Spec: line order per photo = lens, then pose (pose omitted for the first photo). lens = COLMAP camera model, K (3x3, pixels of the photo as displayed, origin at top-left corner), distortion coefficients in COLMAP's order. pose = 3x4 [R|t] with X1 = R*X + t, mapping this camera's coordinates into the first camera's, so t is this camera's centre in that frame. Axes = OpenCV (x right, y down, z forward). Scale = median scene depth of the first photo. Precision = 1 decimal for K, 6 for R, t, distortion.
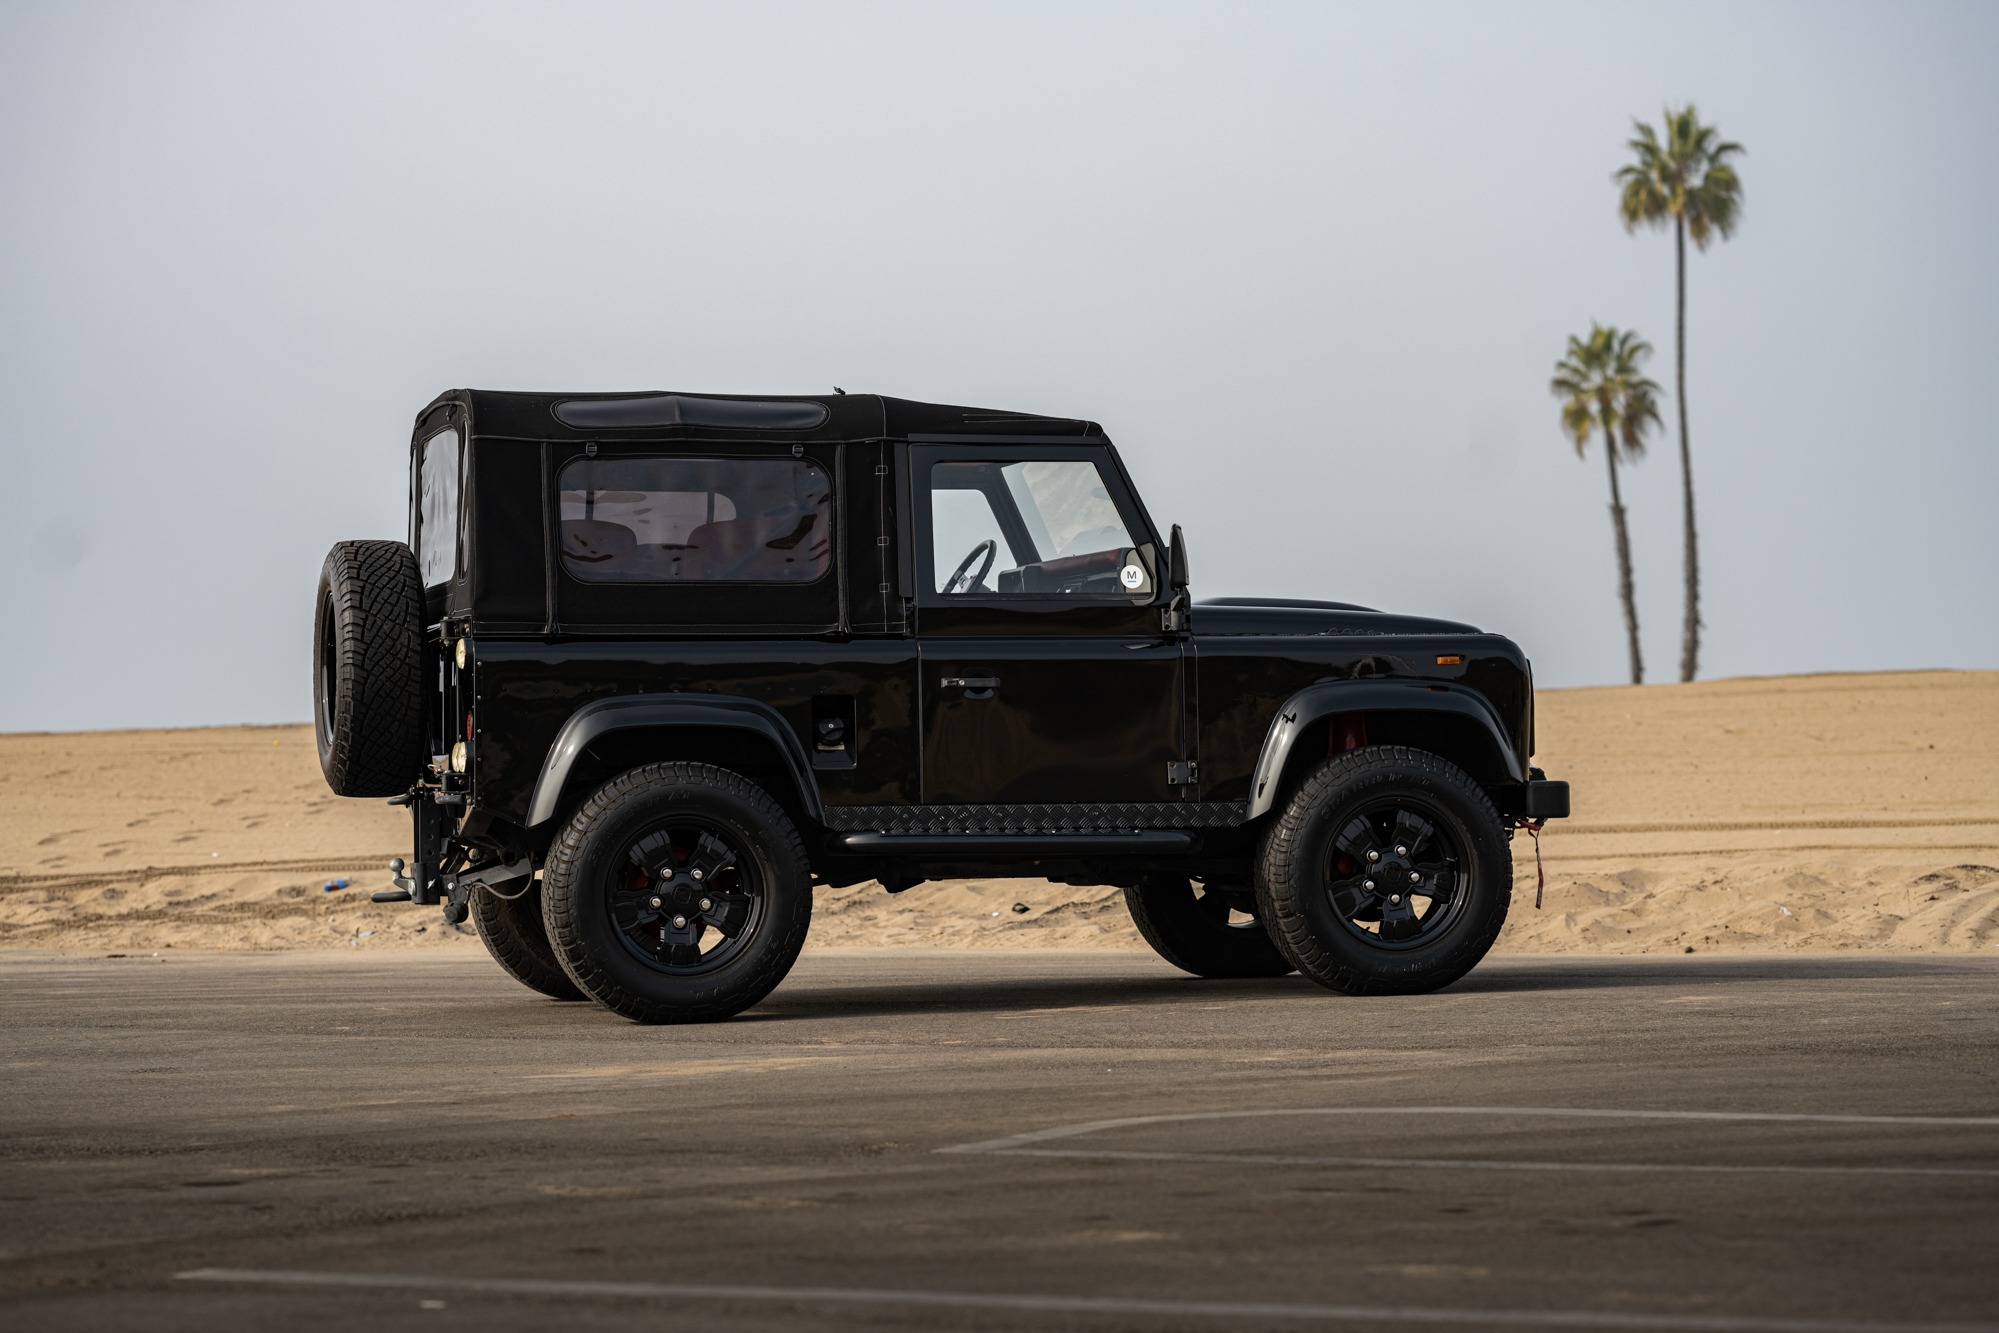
lens RADIAL K [[4573.0, 0, 944.6], [0, 4573.0, 666.7], [0, 0, 1]] dist [0.211125, 3.105977]
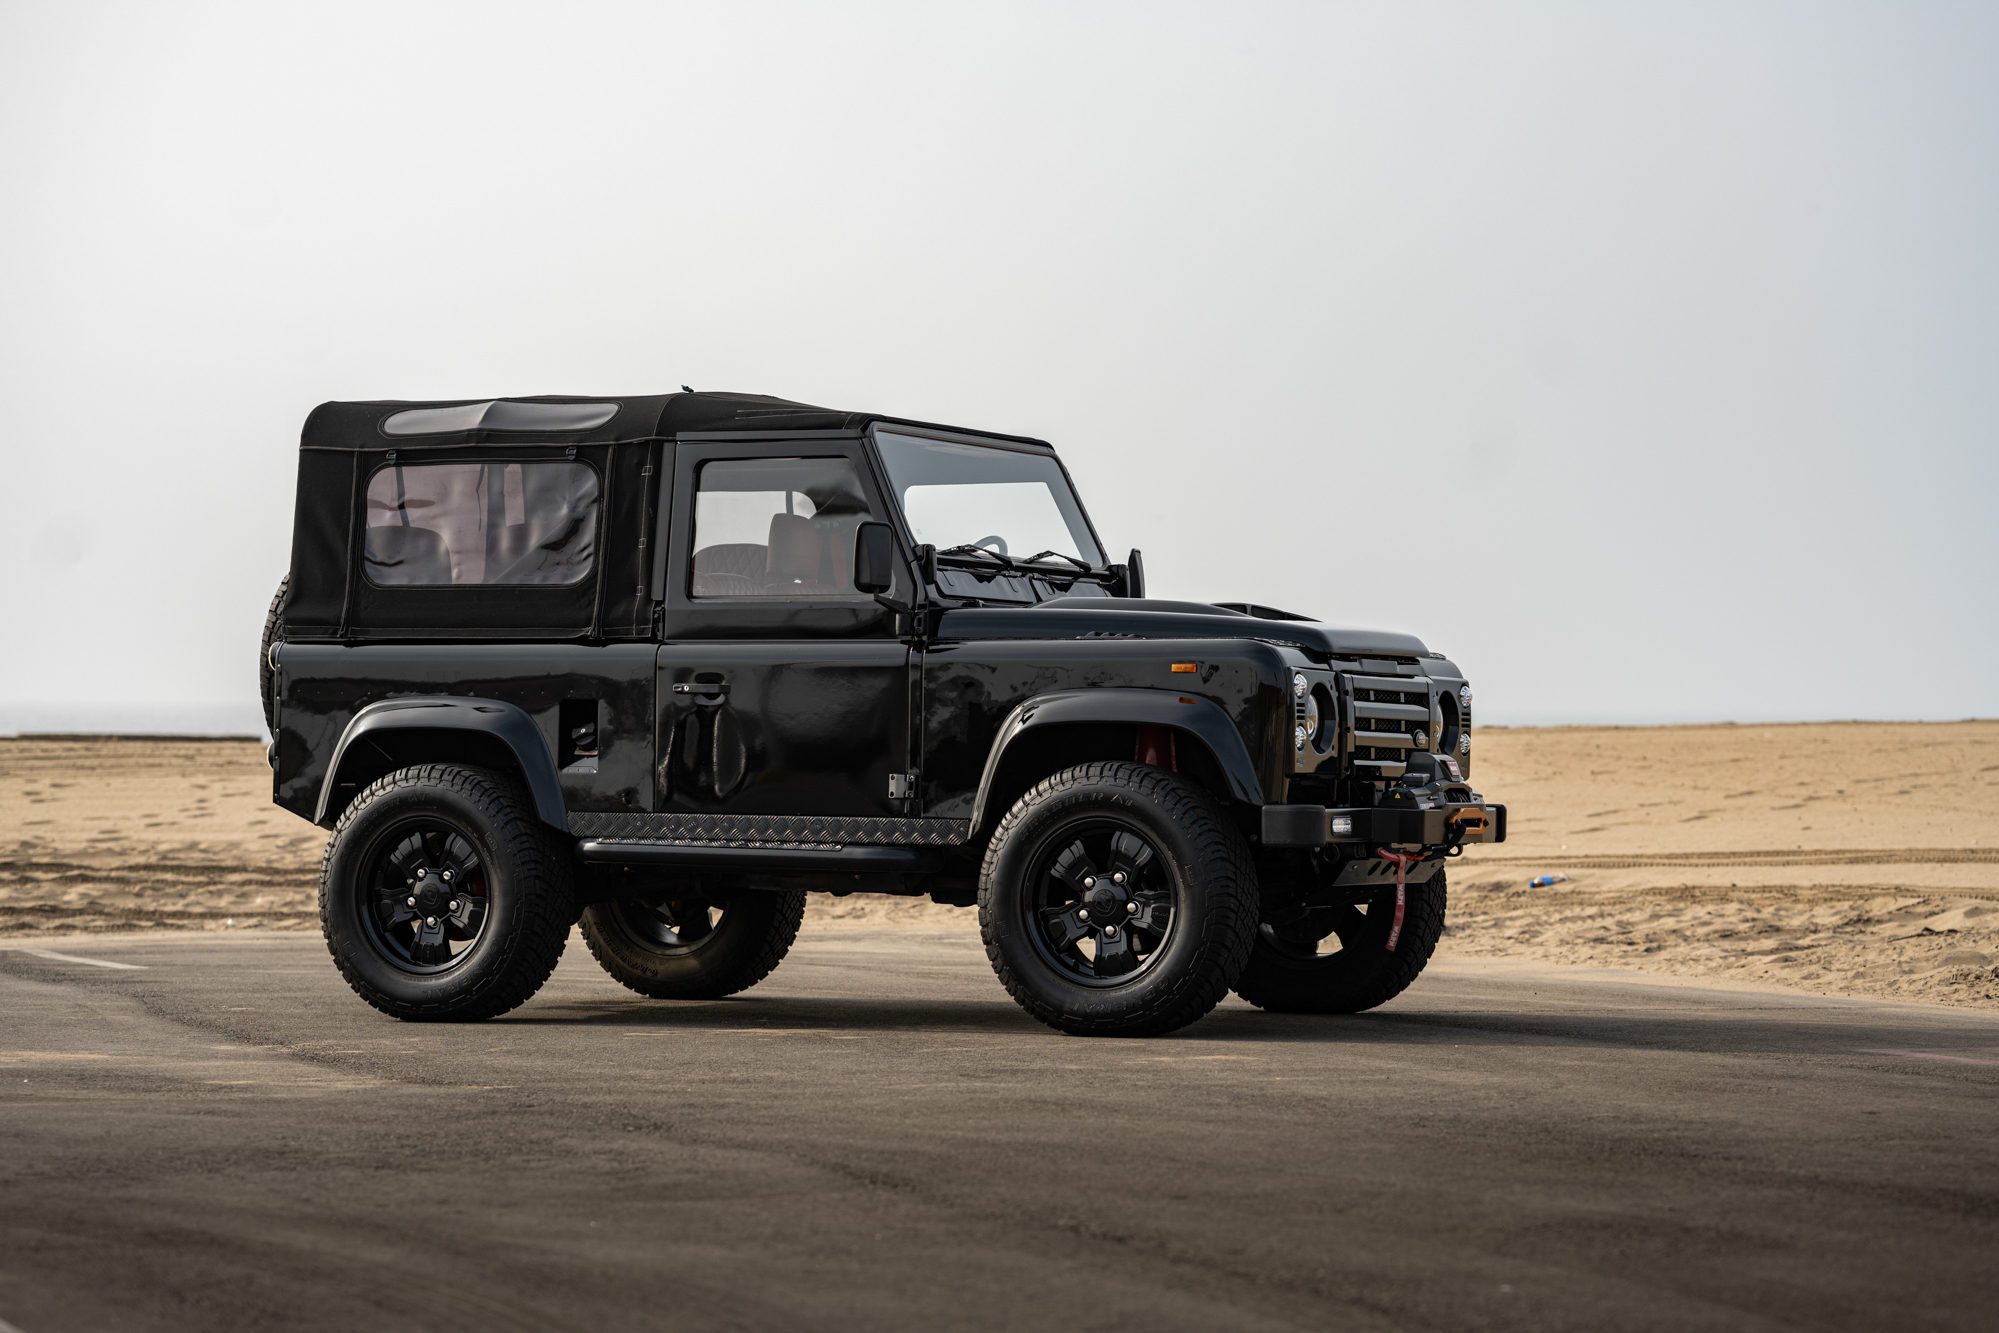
lens RADIAL K [[4573.0, 0, 944.6], [0, 4573.0, 666.7], [0, 0, 1]] dist [0.211125, 3.105977]
pose [[0.760683, 0.006618, -0.649090, 0.667617], [-0.002594, 0.999971, 0.007155, -0.008069], [0.649118, -0.003759, 0.760678, 0.292494]]
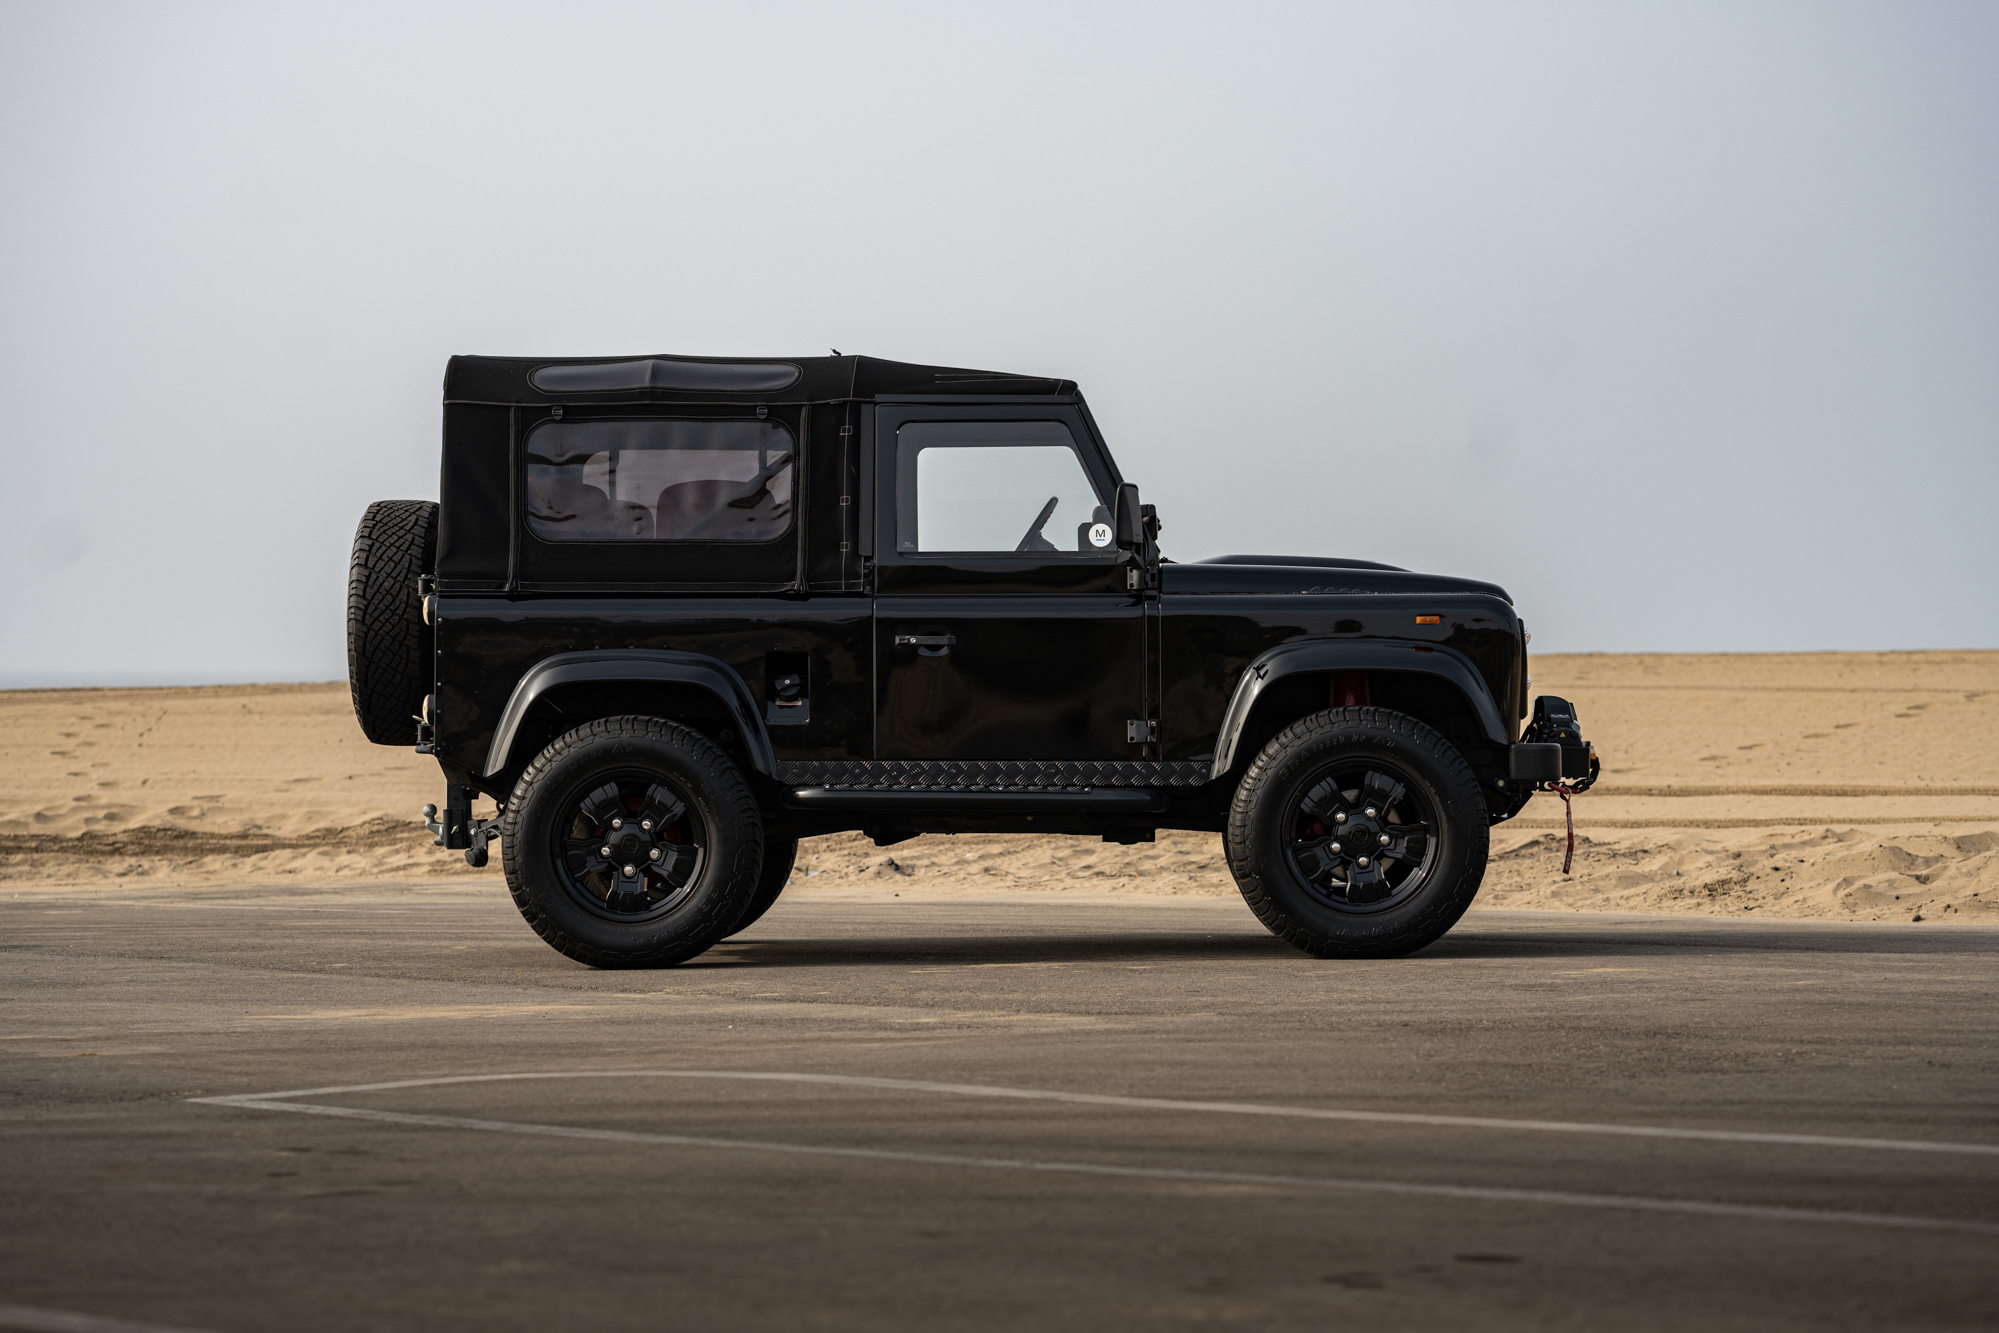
lens RADIAL K [[4573.0, 0, 944.6], [0, 4573.0, 666.7], [0, 0, 1]] dist [0.211125, 3.105977]
pose [[0.960163, 0.007742, -0.279334, 0.289855], [-0.003153, 0.999853, 0.016874, -0.007698], [0.279423, -0.015321, 0.960046, 0.028455]]
